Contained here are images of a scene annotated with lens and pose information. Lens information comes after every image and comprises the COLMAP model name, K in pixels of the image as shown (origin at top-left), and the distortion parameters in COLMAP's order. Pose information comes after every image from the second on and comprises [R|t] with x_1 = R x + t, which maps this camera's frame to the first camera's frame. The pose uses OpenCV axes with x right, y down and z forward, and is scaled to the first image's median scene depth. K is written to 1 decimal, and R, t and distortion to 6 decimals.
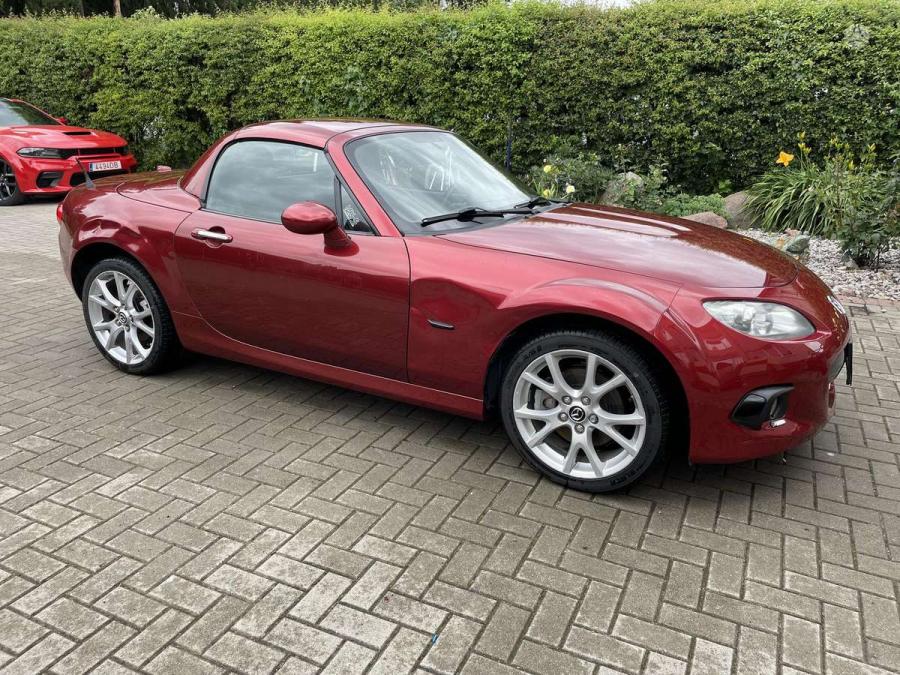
lens RADIAL K [[677.0, 0, 447.9], [0, 677.0, 326.9], [0, 0, 1]] dist [0.082898, -0.105083]
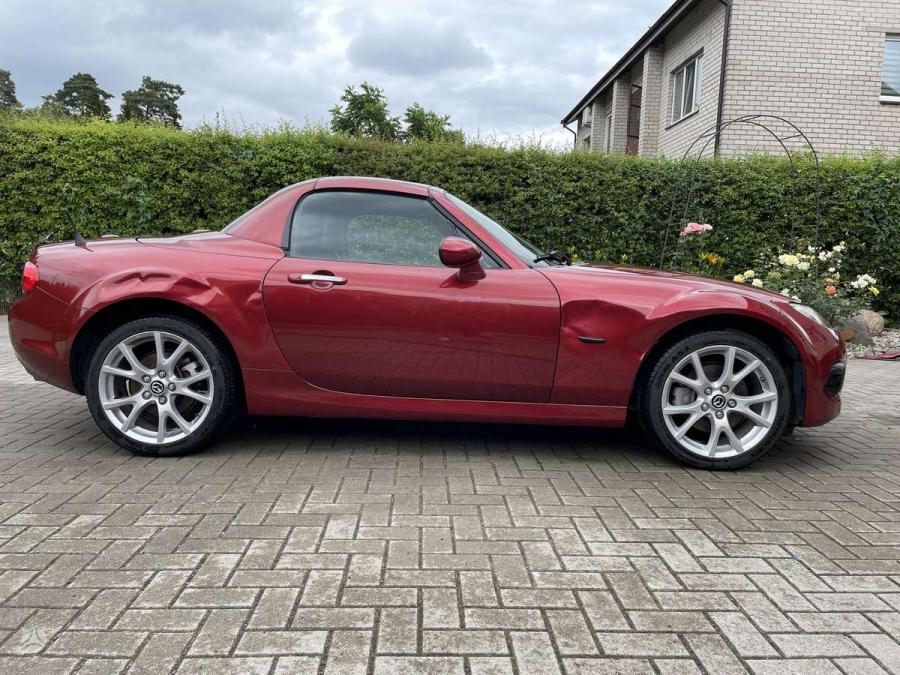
lens RADIAL K [[677.0, 0, 447.9], [0, 677.0, 326.9], [0, 0, 1]] dist [0.082898, -0.105083]
pose [[0.888864, -0.029136, 0.457244, -0.239631], [0.121630, 0.977174, -0.174178, 0.046396], [-0.441732, 0.210435, 0.872118, 0.039367]]
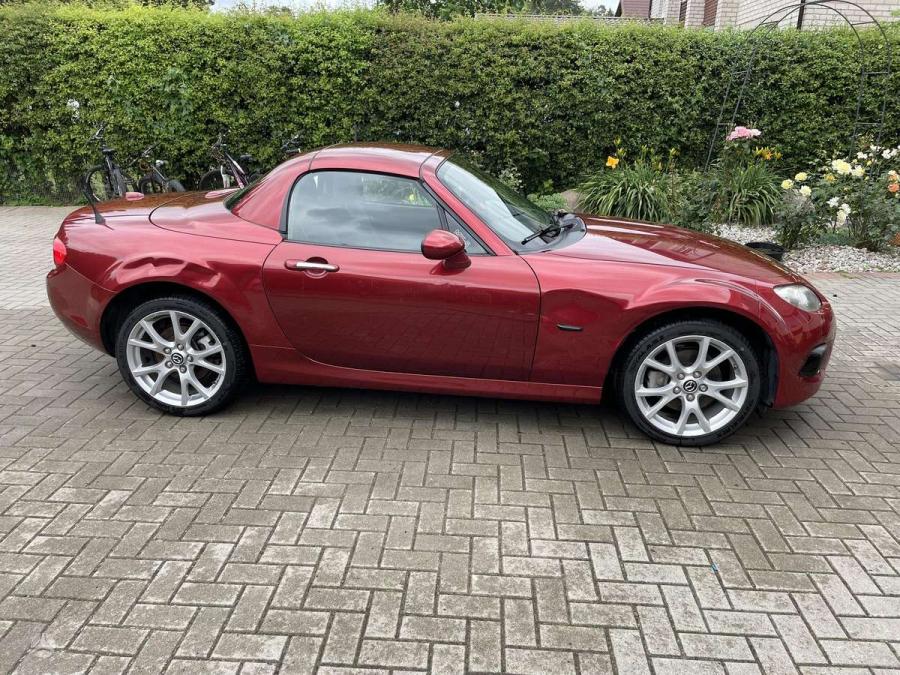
lens RADIAL K [[677.0, 0, 447.9], [0, 677.0, 326.9], [0, 0, 1]] dist [0.082898, -0.105083]
pose [[0.928029, -0.108196, 0.356449, -0.203988], [0.104963, 0.994069, 0.028463, -0.019683], [-0.357414, 0.011000, 0.933881, -0.007617]]
